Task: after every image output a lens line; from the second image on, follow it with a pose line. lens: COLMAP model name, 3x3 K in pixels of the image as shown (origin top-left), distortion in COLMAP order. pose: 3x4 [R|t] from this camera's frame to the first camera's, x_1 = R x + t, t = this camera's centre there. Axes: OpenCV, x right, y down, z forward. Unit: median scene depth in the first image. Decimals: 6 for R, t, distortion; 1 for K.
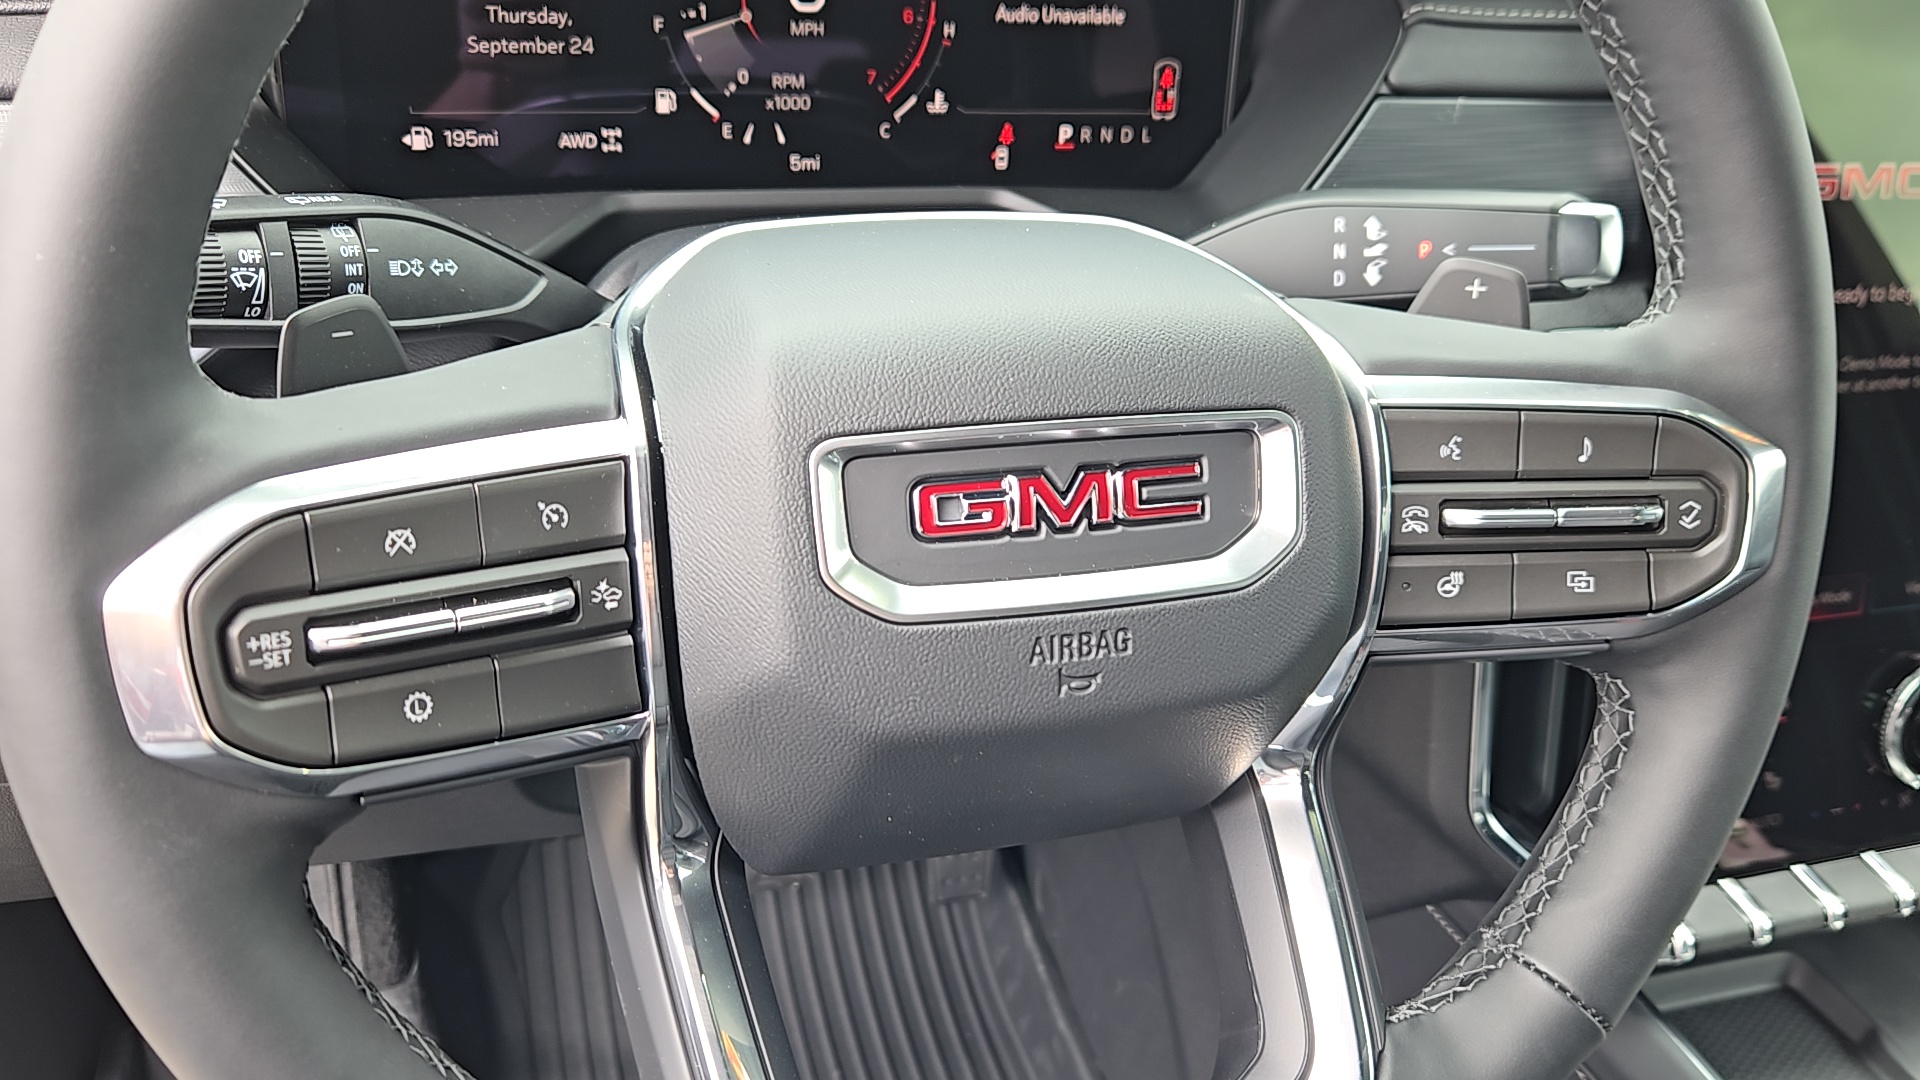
lens RADIAL K [[1605.7, 0, 974.7], [0, 1605.7, 538.5], [0, 0, 1]] dist [0.012692, -0.006783]
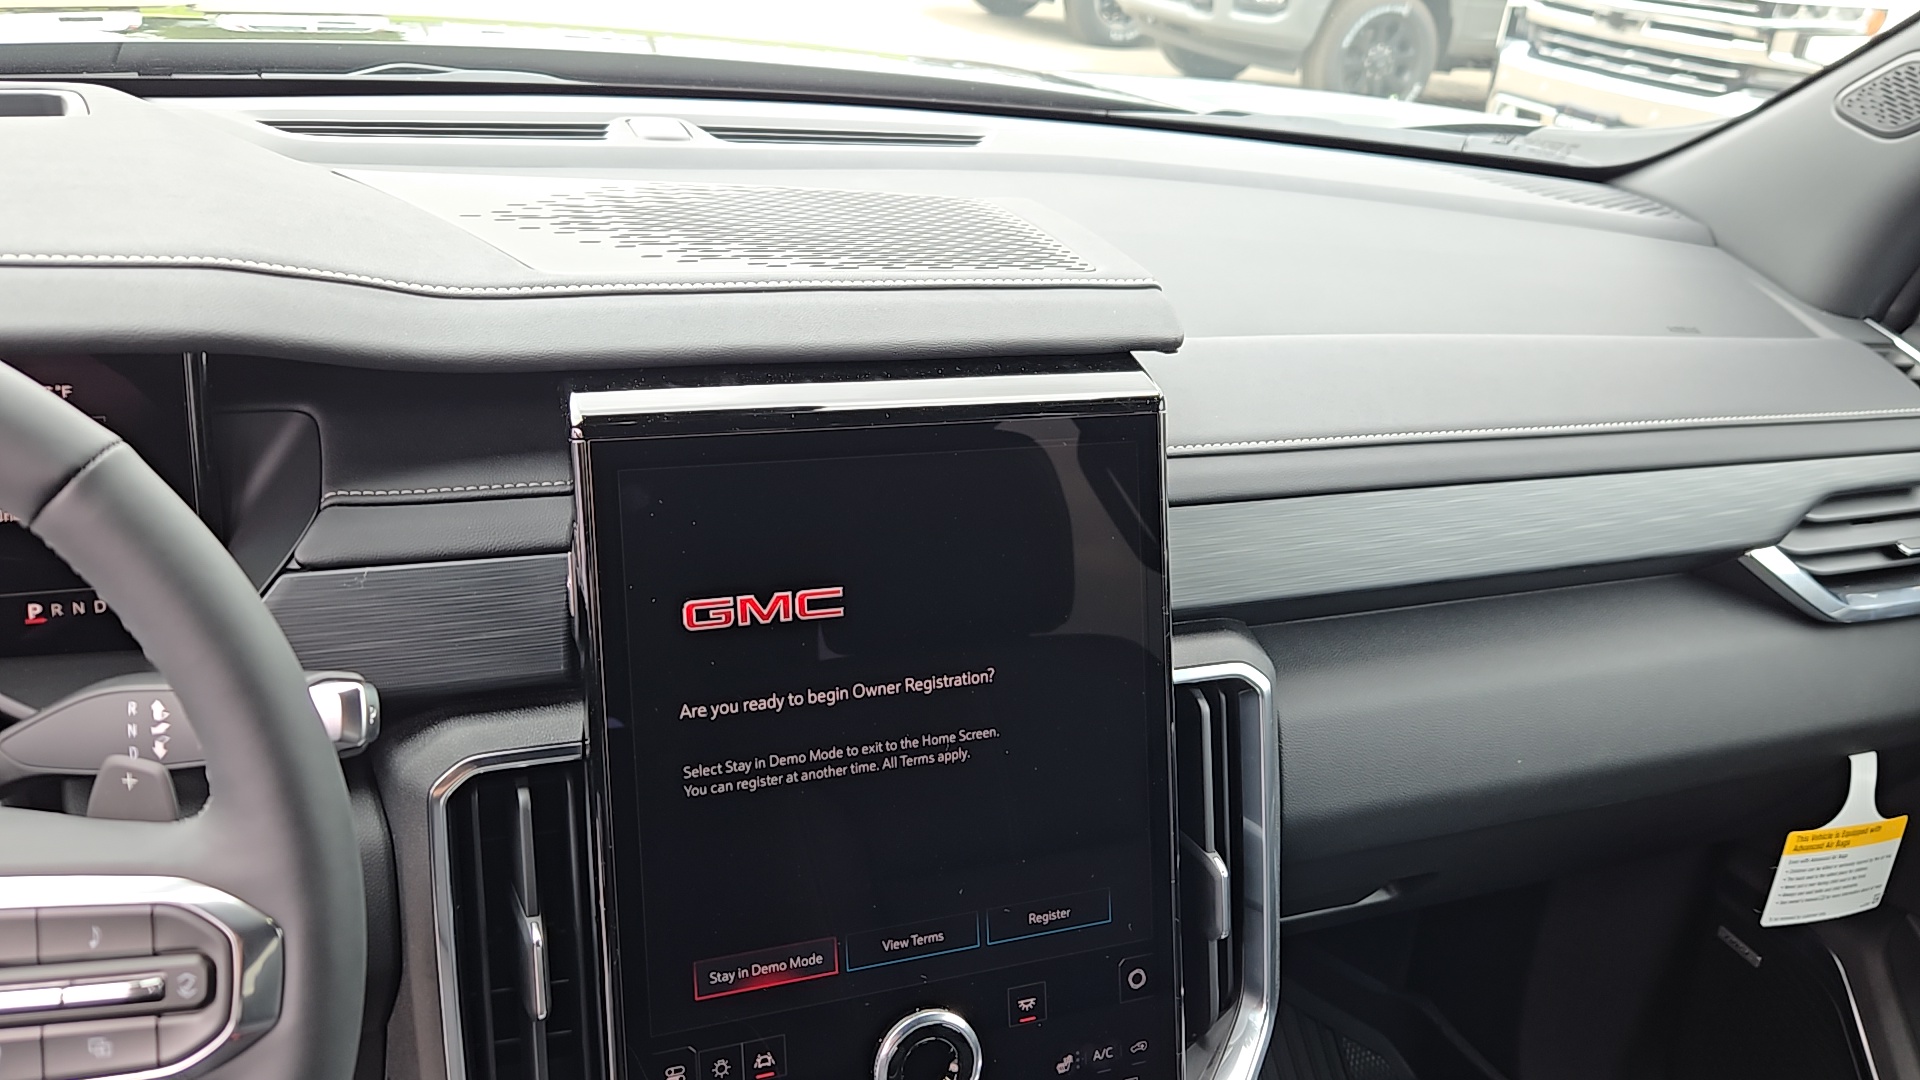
lens RADIAL K [[1605.7, 0, 953.9], [0, 1605.7, 547.3], [0, 0, 1]] dist [0.012692, -0.006783]
pose [[0.996550, -0.049734, 0.066450, 0.685186], [0.059397, 0.986531, -0.152409, -0.086287], [-0.057975, 0.155830, 0.986081, -0.202173]]
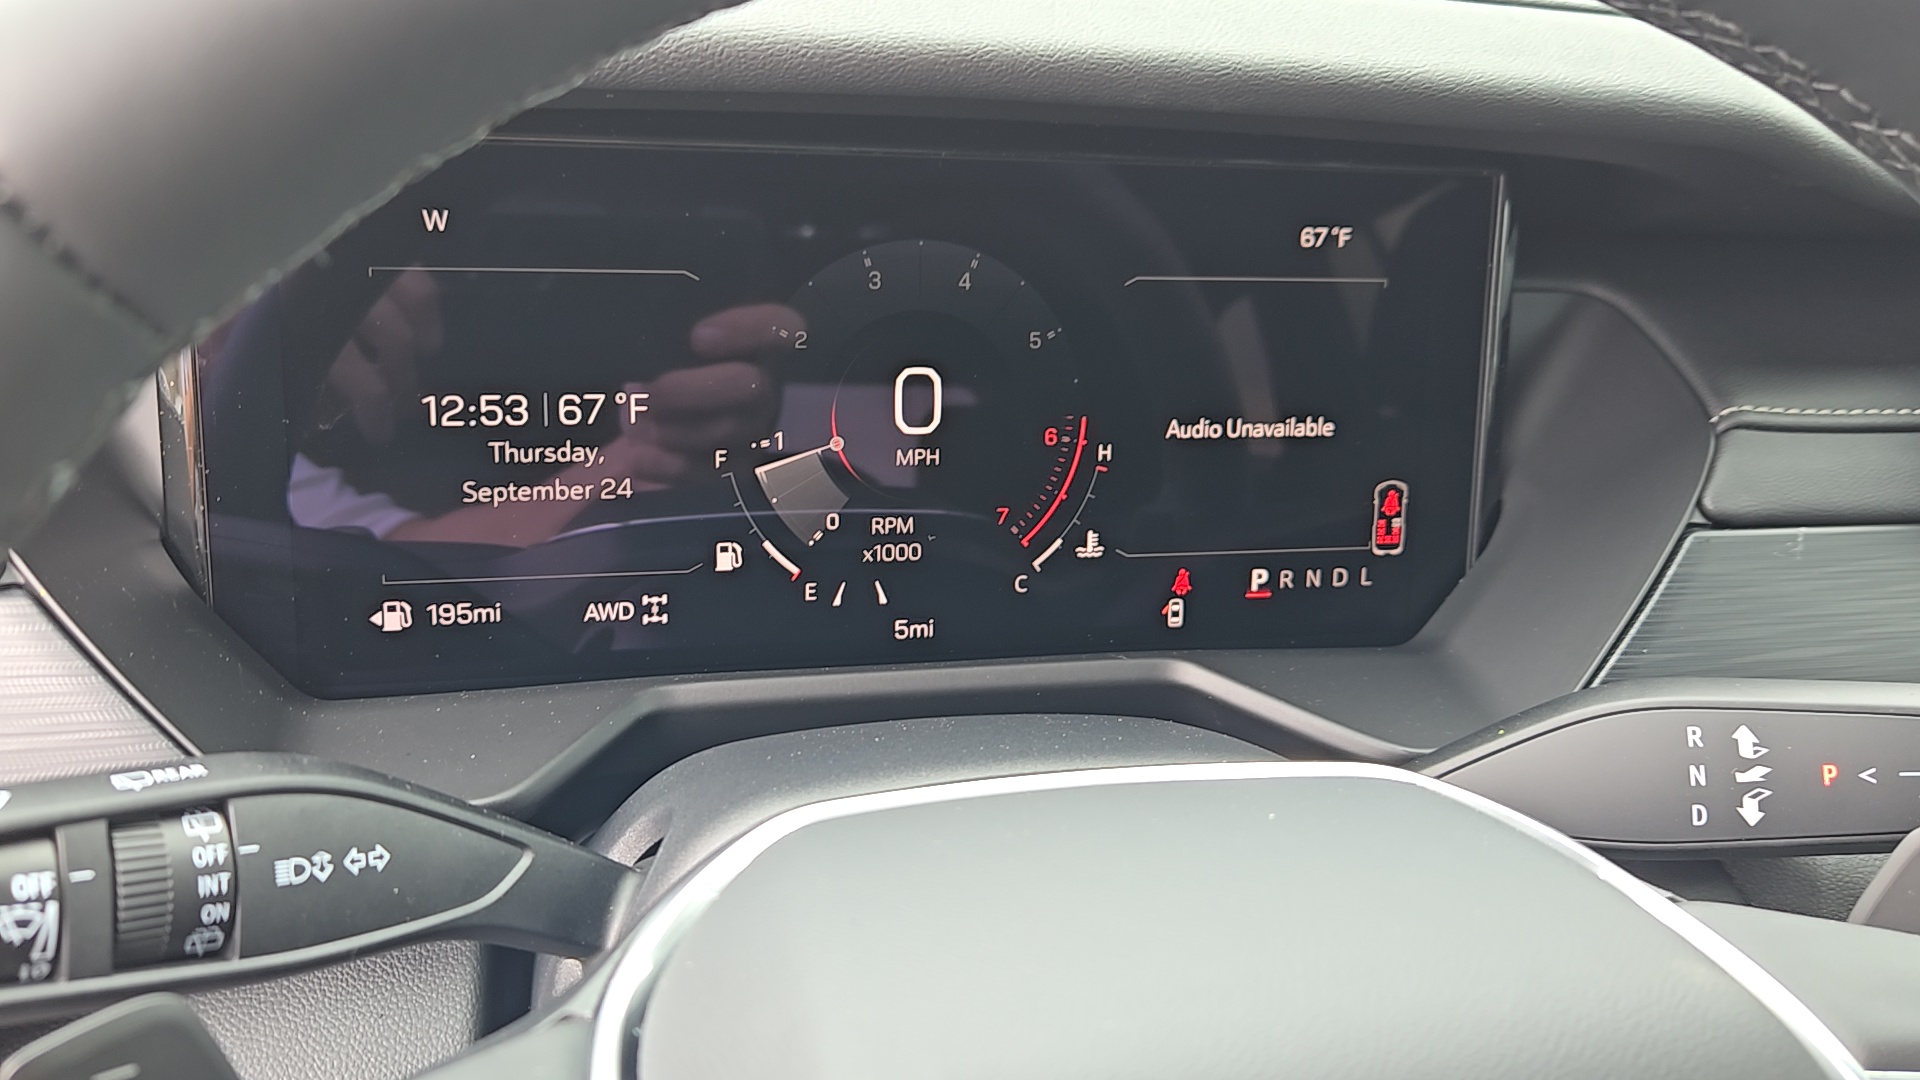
lens RADIAL K [[1605.7, 0, 1004.2], [0, 1605.7, 598.9], [0, 0, 1]] dist [0.012692, -0.006783]
pose [[0.998880, -0.014120, -0.045159, -0.030923], [0.006644, 0.986835, -0.161593, -0.130627], [0.046846, 0.161112, 0.985824, 0.274415]]
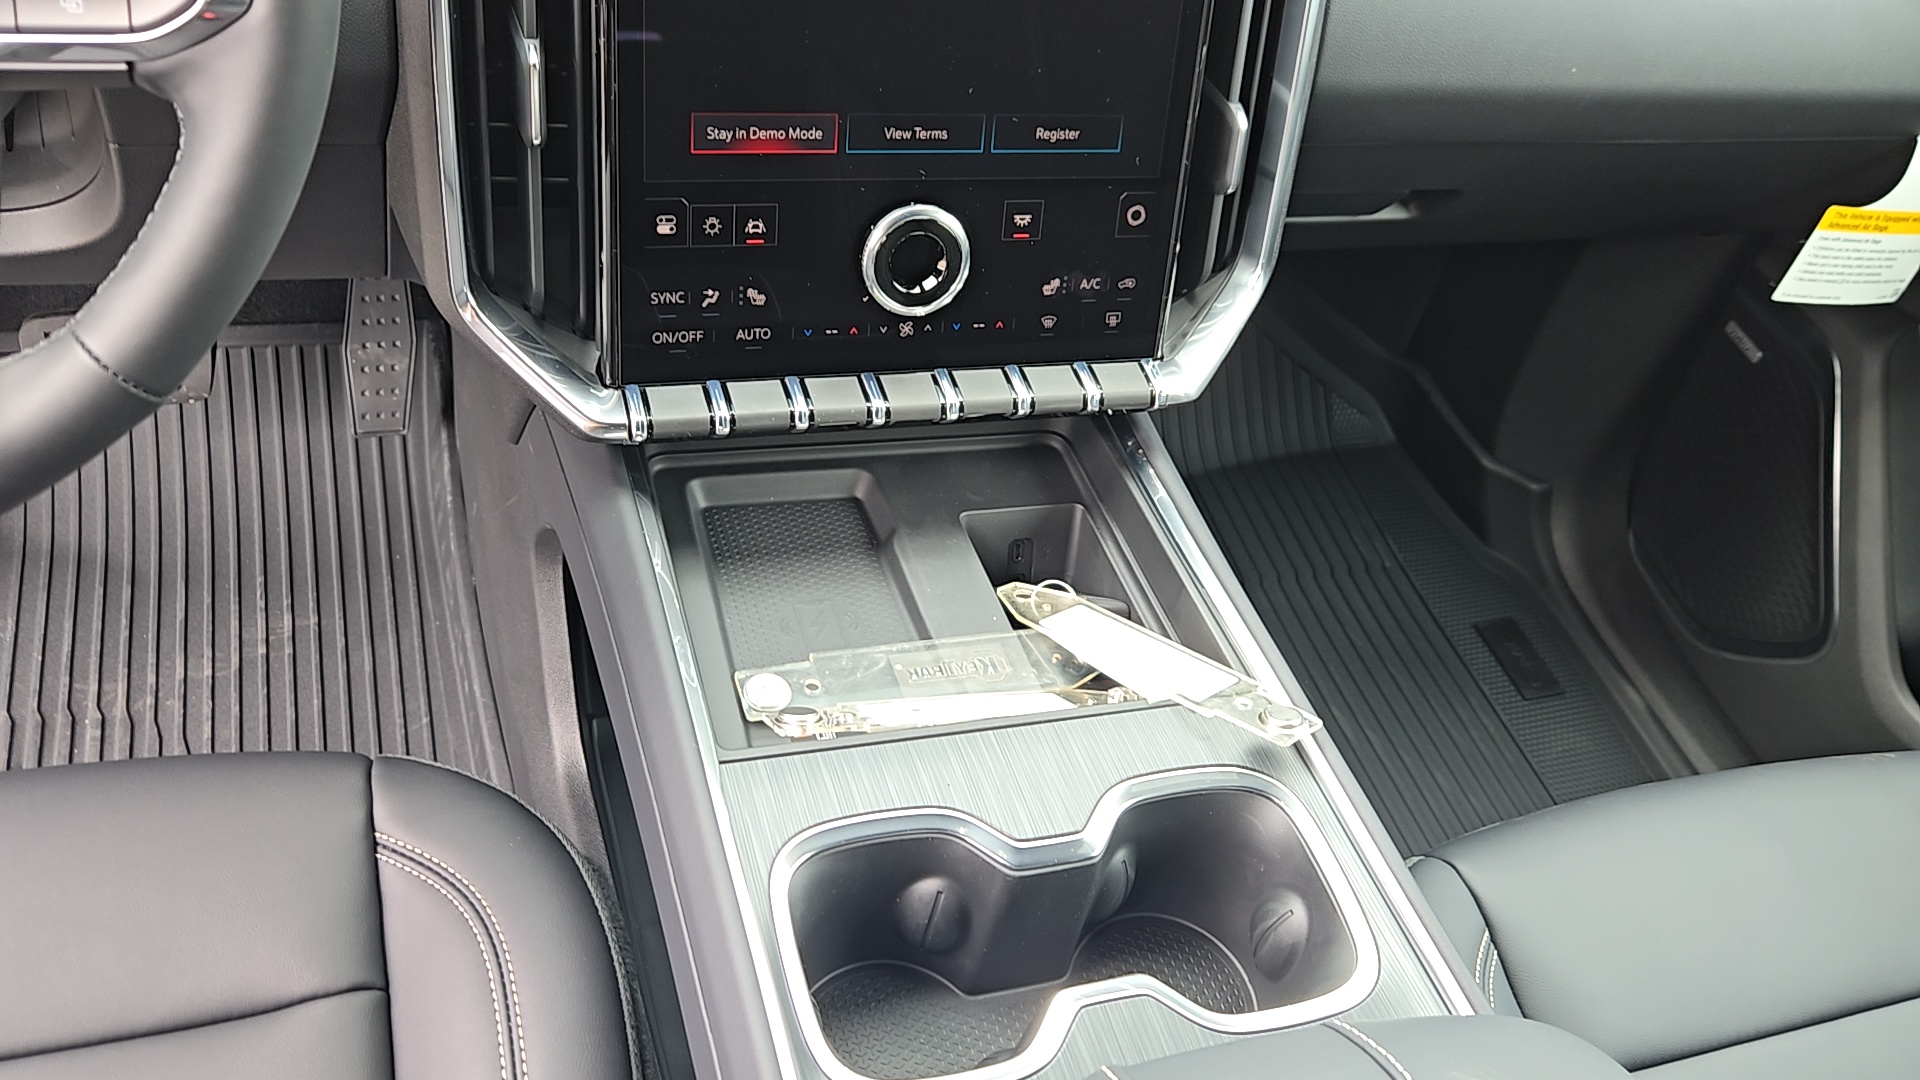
lens RADIAL K [[1605.7, 0, 954.3], [0, 1605.7, 535.1], [0, 0, 1]] dist [0.012692, -0.006783]
pose [[0.997070, 0.062479, 0.044134, 0.718844], [-0.070146, 0.976923, 0.201743, 0.090333], [-0.030511, -0.204248, 0.978444, -0.187281]]
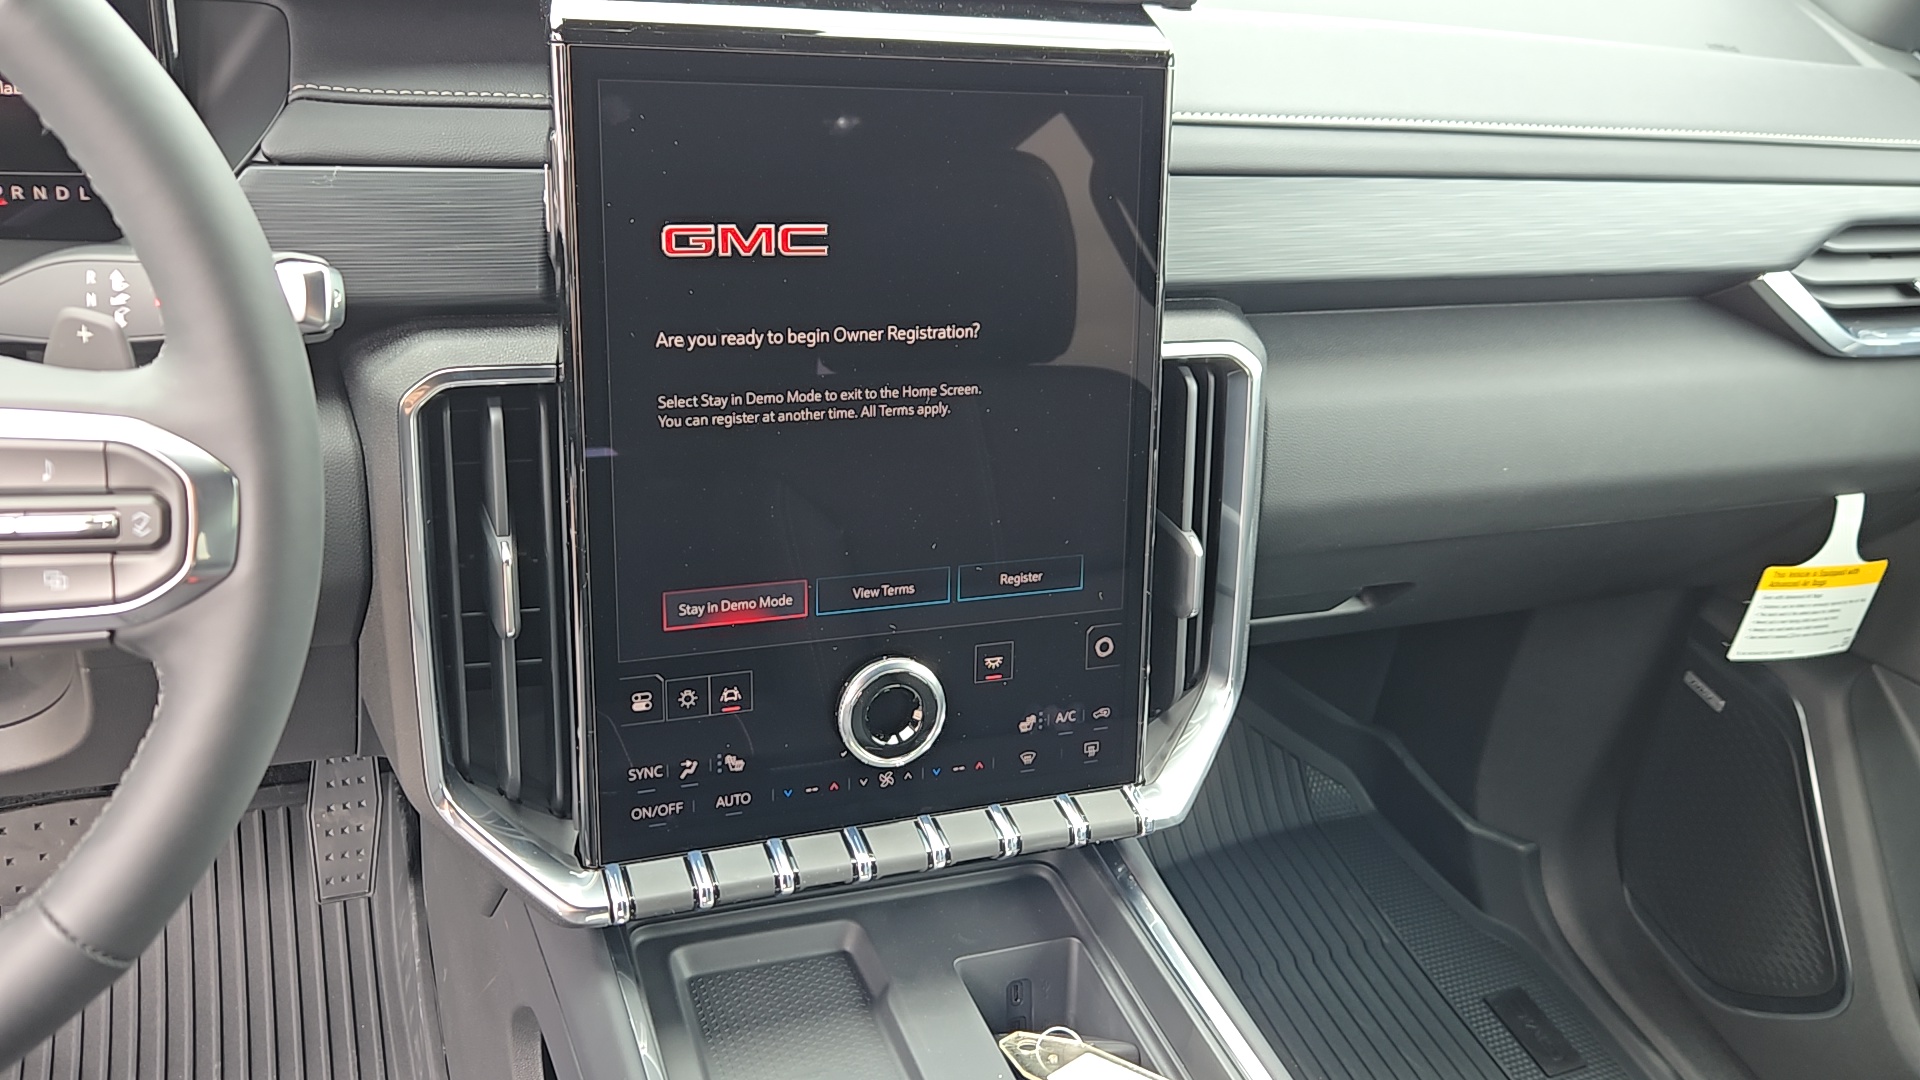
lens RADIAL K [[1605.7, 0, 954.2], [0, 1605.7, 540.4], [0, 0, 1]] dist [0.012692, -0.006783]
pose [[0.998080, -0.003979, 0.061808, 0.700647], [0.005037, 0.999843, -0.016976, 0.015295], [-0.061730, 0.017255, 0.997944, -0.173056]]
